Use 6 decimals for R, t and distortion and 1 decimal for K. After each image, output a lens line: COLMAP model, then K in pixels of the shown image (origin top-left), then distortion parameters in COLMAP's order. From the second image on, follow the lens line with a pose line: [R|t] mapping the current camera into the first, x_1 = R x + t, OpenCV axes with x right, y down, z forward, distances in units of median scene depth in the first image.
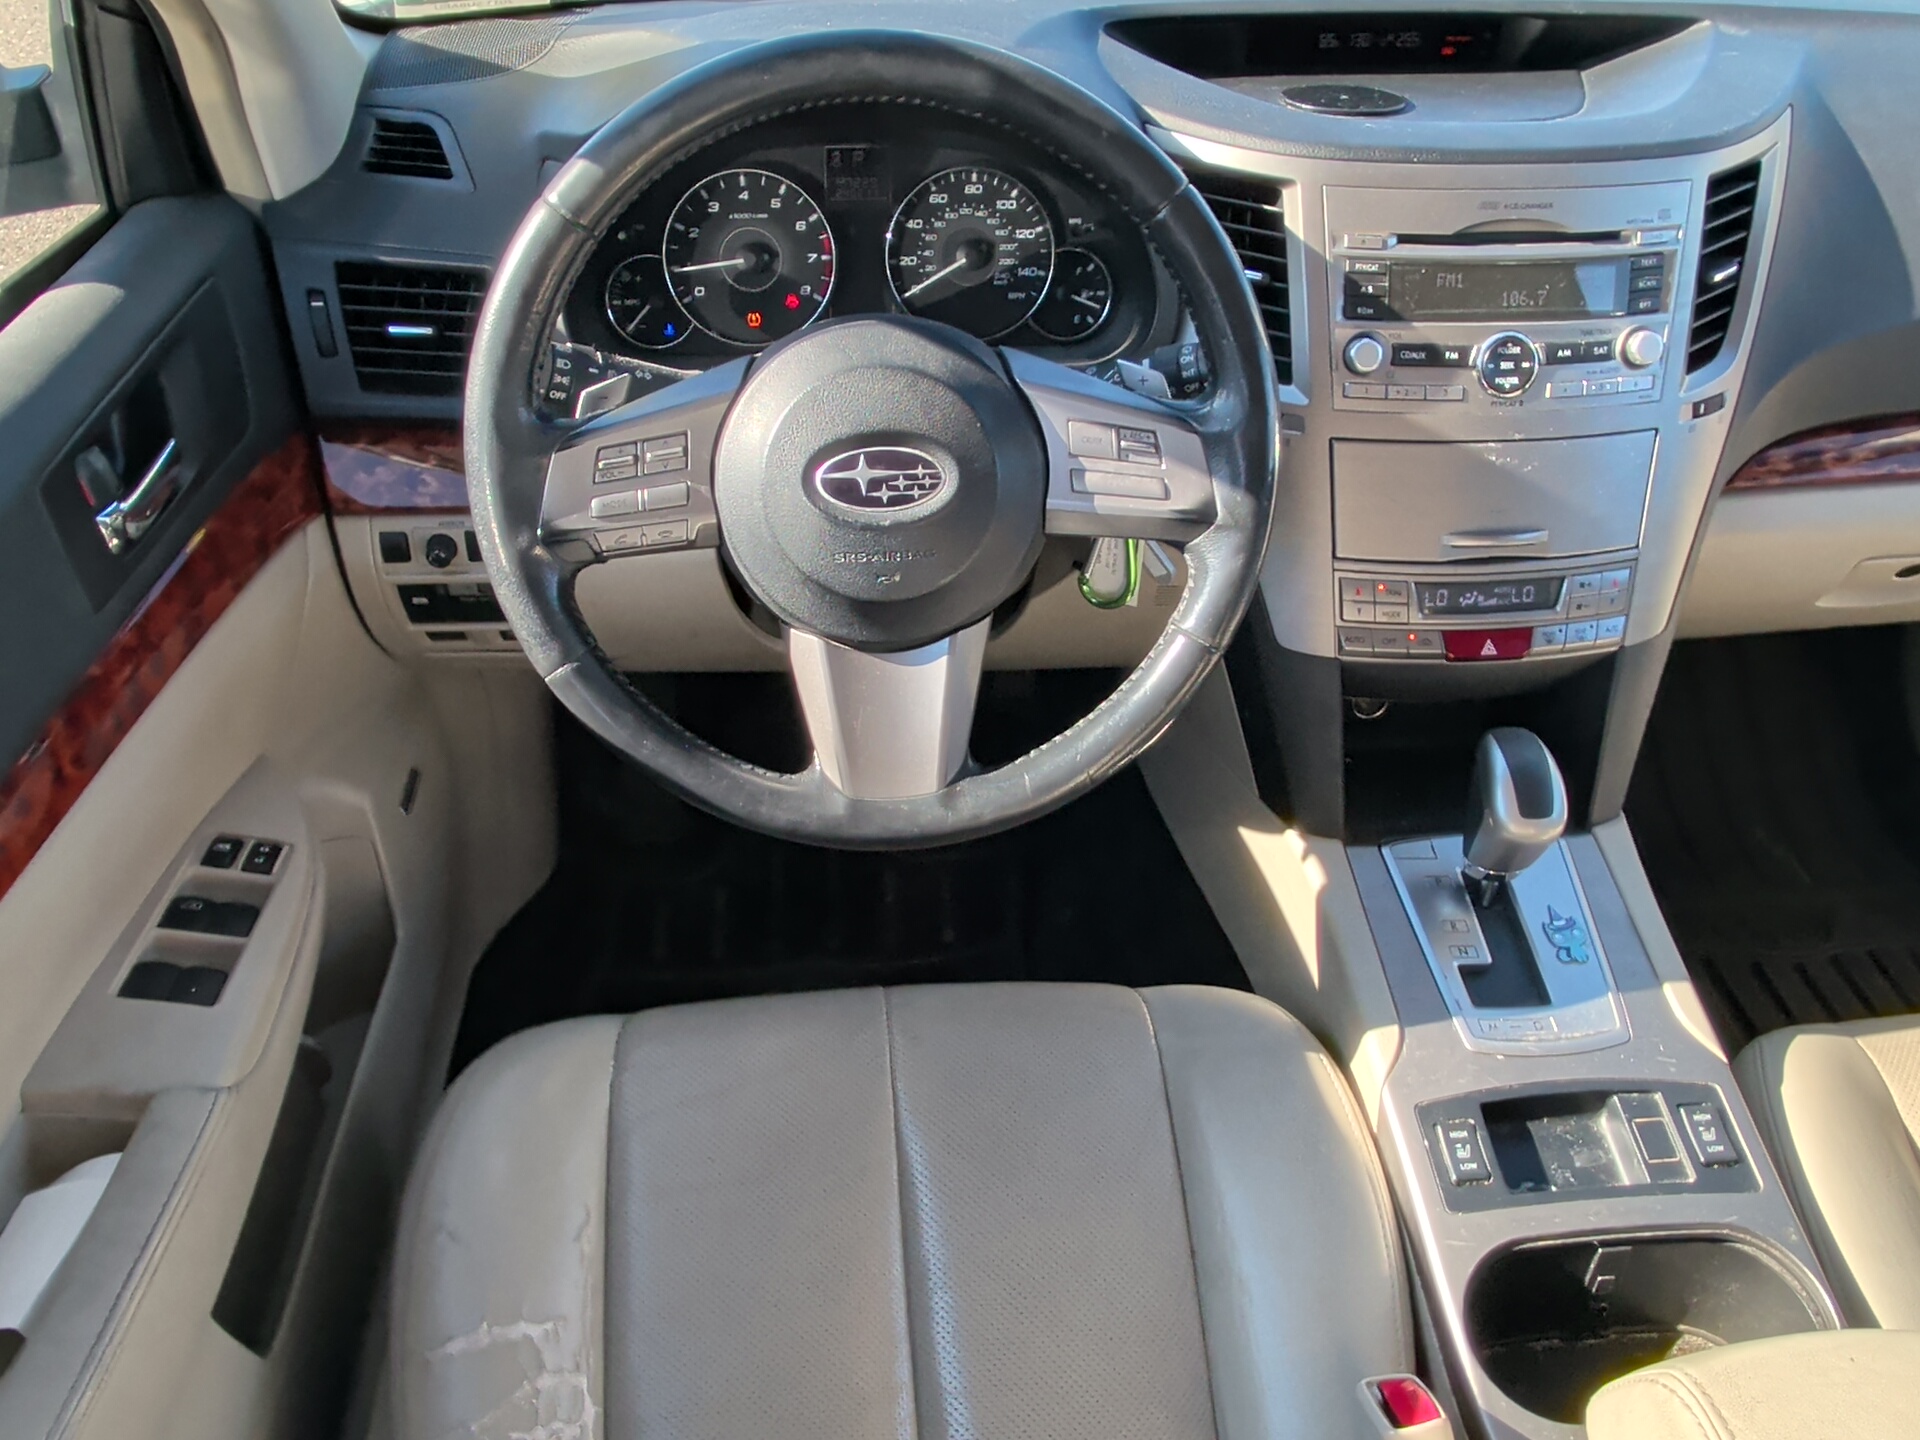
lens RADIAL K [[1544.4, 0, 971.4], [0, 1544.4, 739.1], [0, 0, 1]] dist [-0.010402, 0.017661]
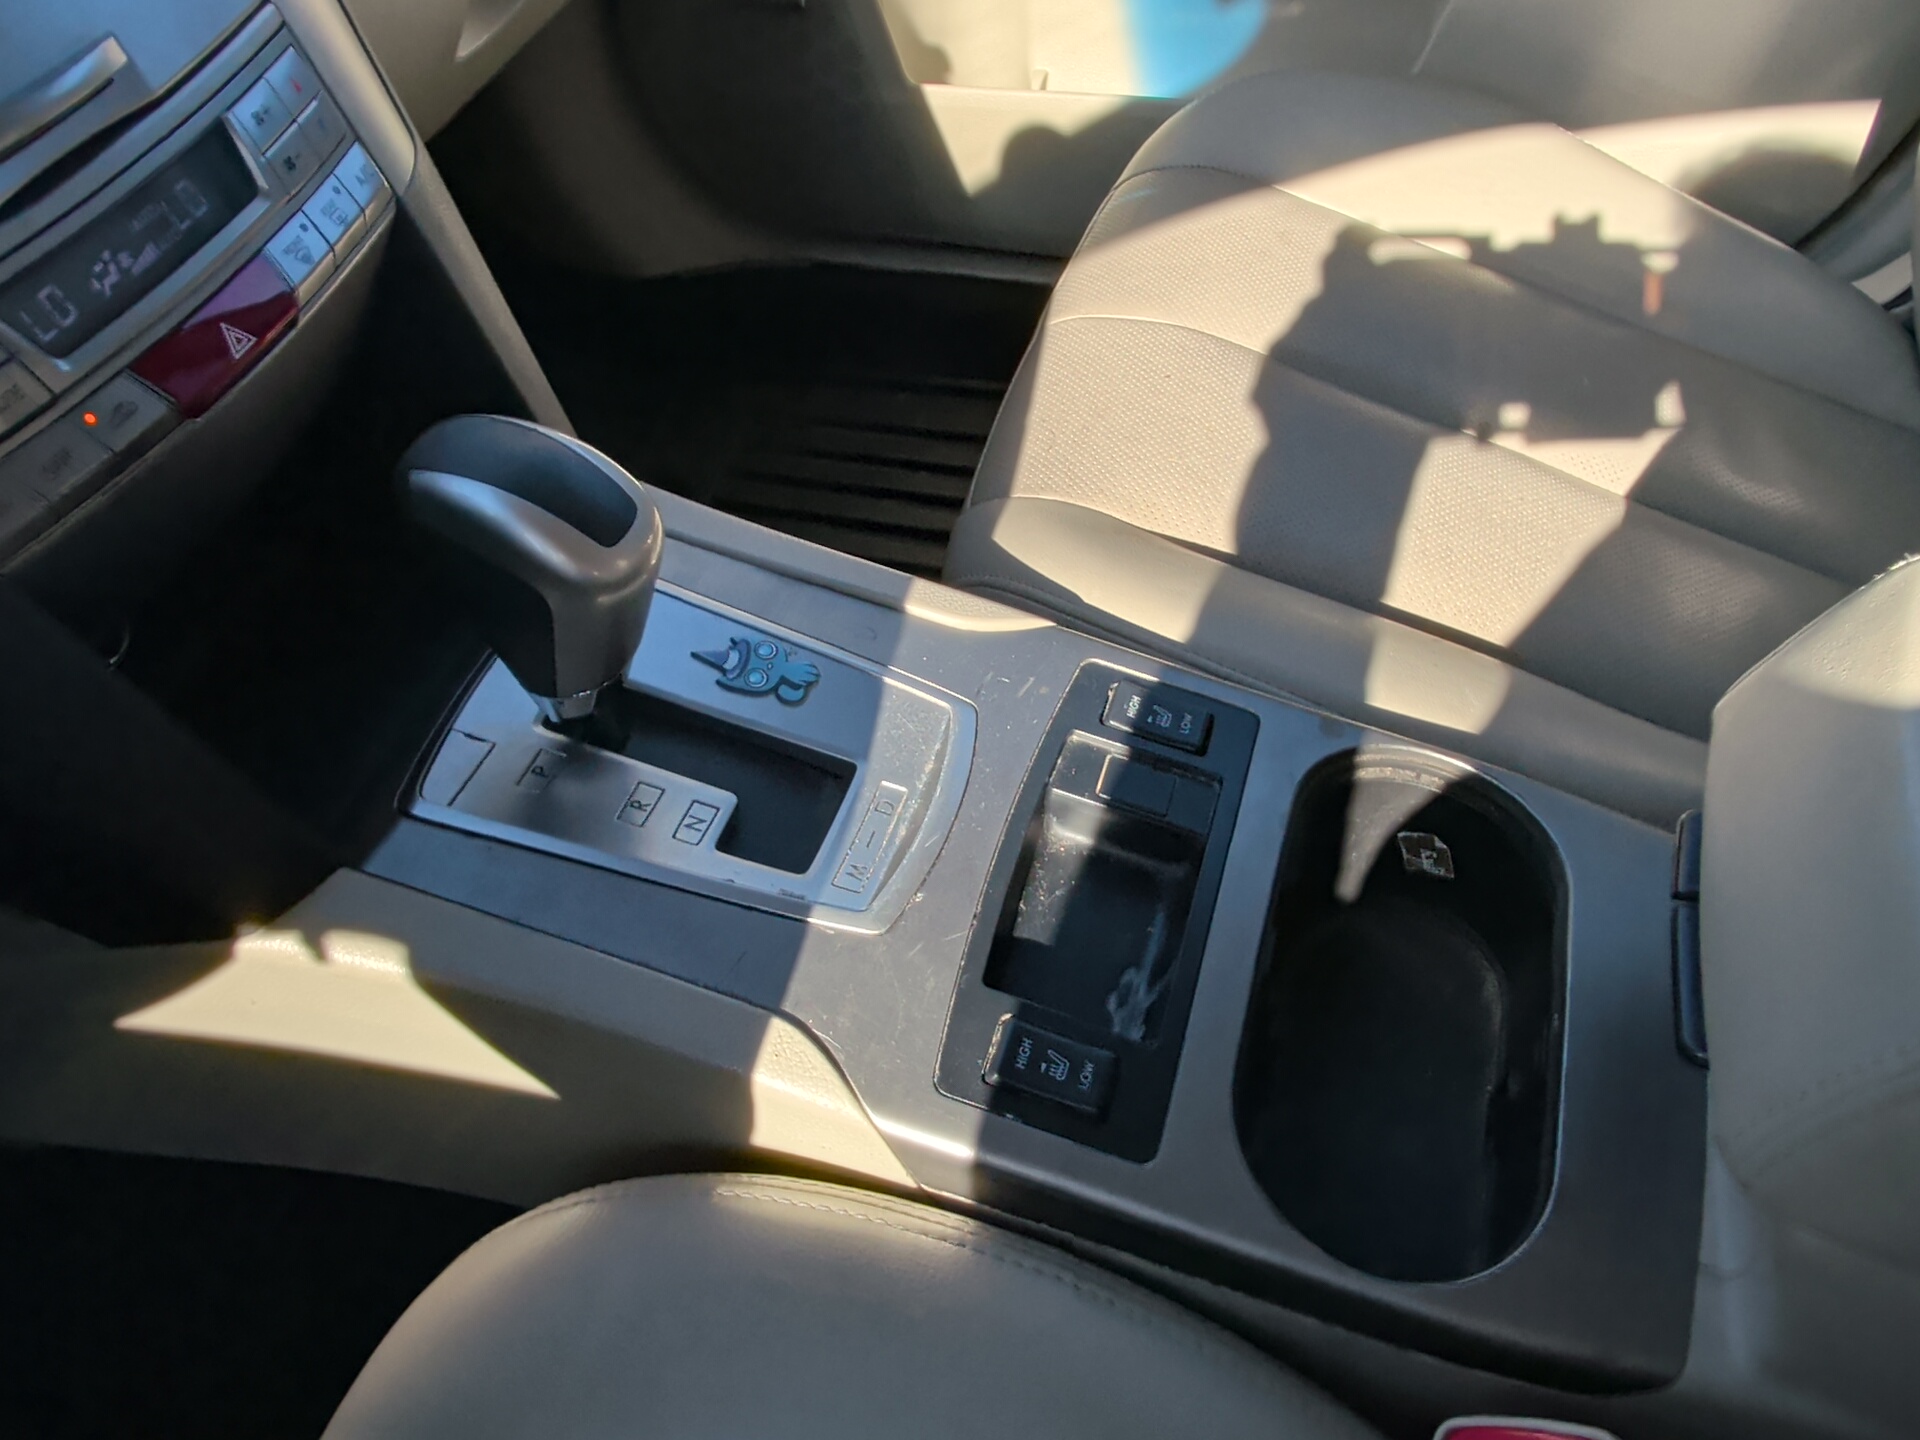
lens RADIAL K [[1449.6, 0, 956.2], [0, 1449.6, 767.1], [0, 0, 1]] dist [0.002778, -0.016583]
pose [[0.380873, -0.725038, 0.573808, 0.089984], [0.609340, 0.663580, 0.434011, -0.033287], [-0.695442, 0.184341, 0.694535, 0.618122]]
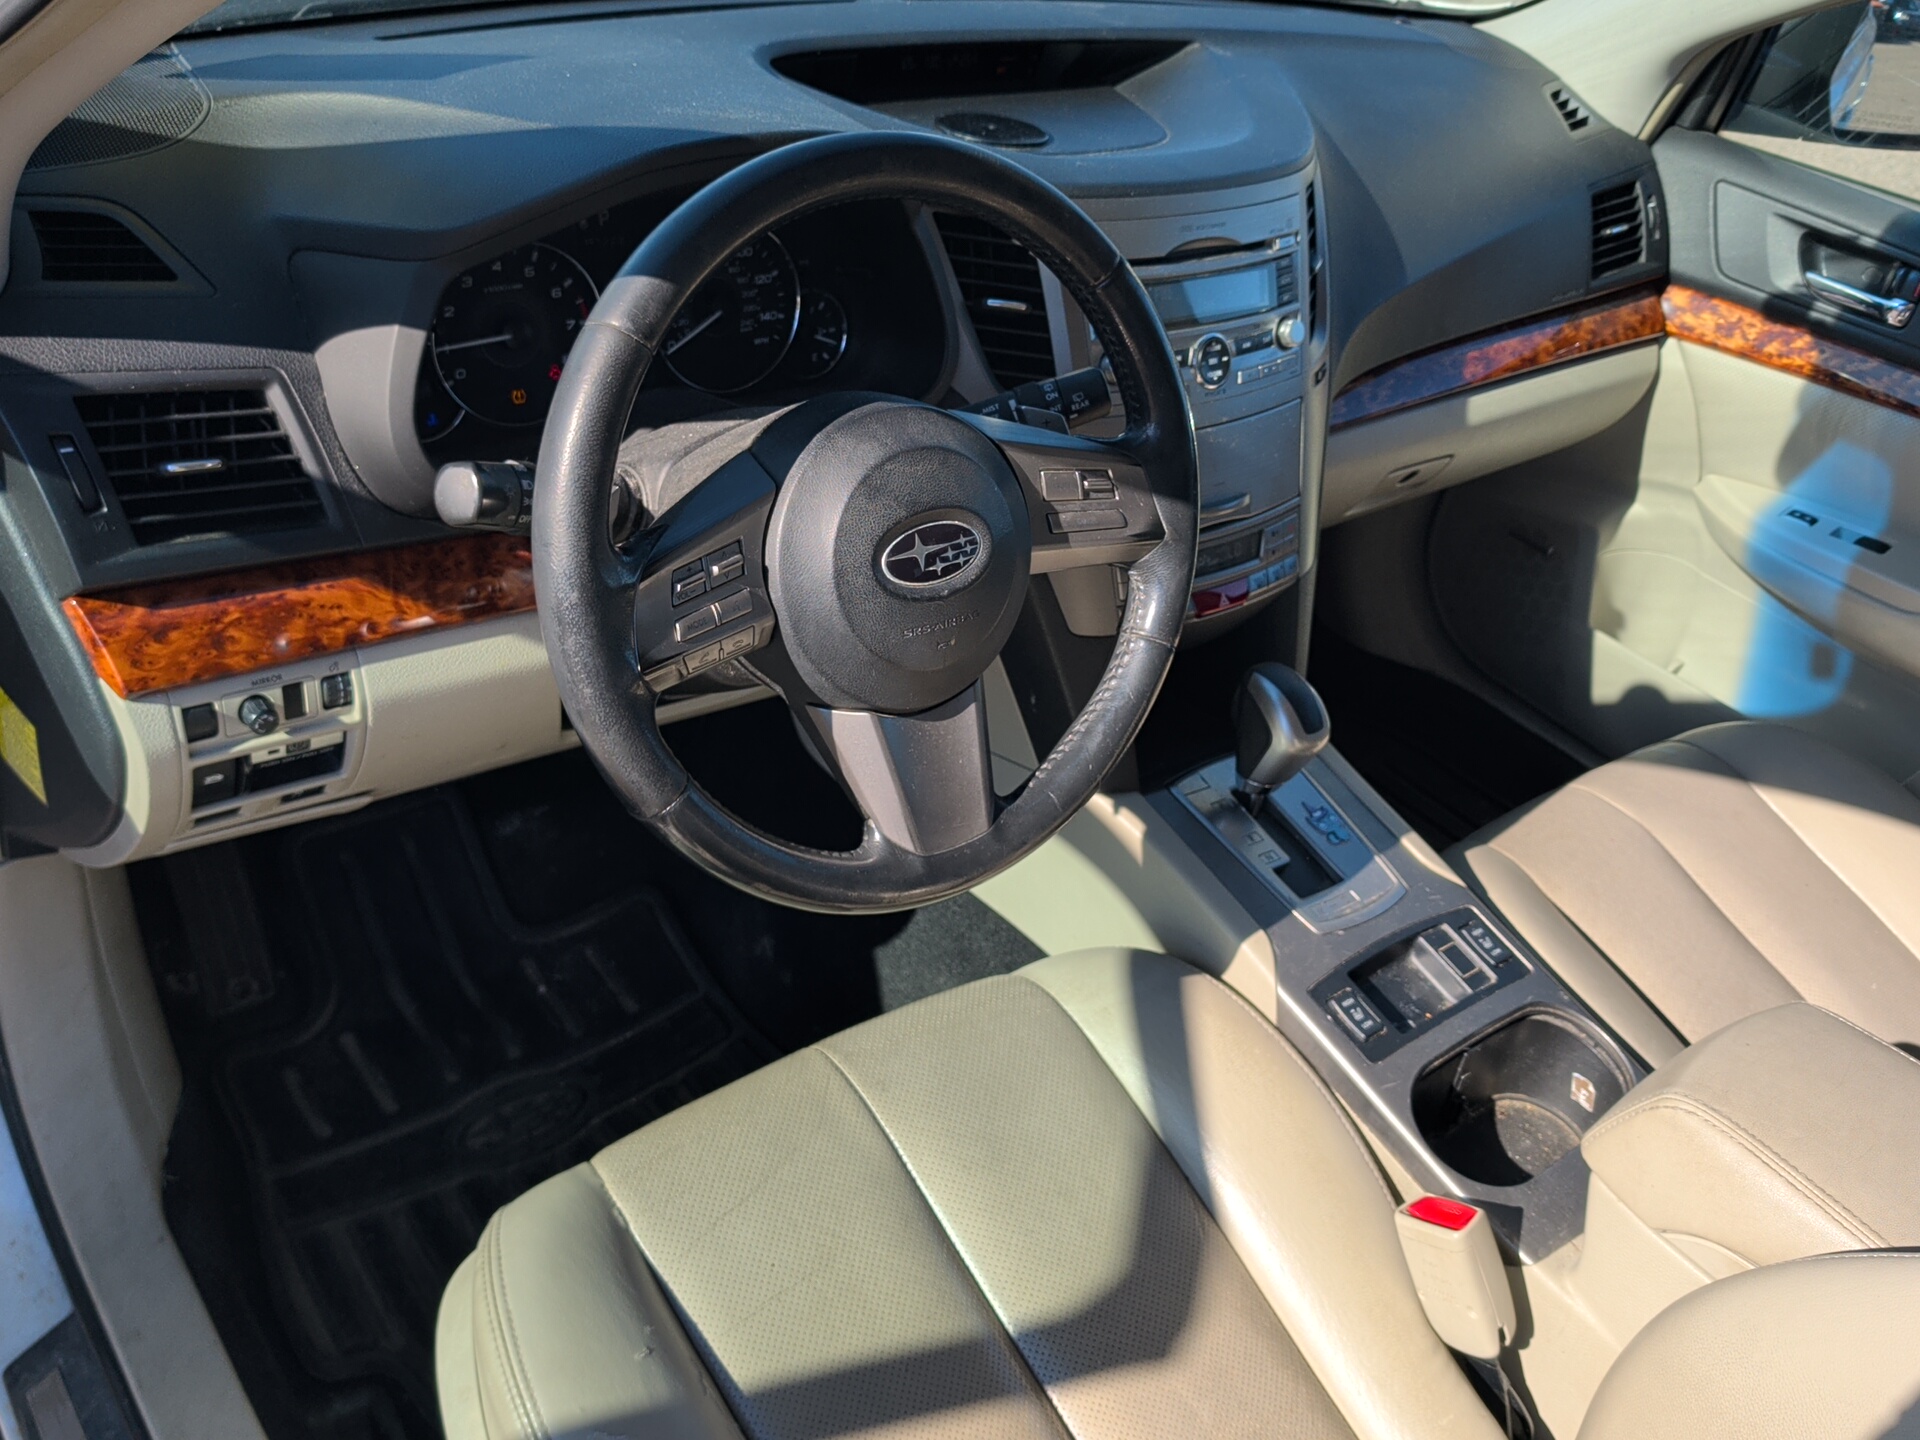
lens RADIAL K [[1739.4, 0, 956.8], [0, 1739.4, 705.9], [0, 0, 1]] dist [0.016178, -0.047921]
pose [[0.830930, -0.215086, 0.513121, -0.549012], [0.213956, 0.974863, 0.062162, -0.111008], [-0.513593, 0.058133, 0.856062, -0.016202]]
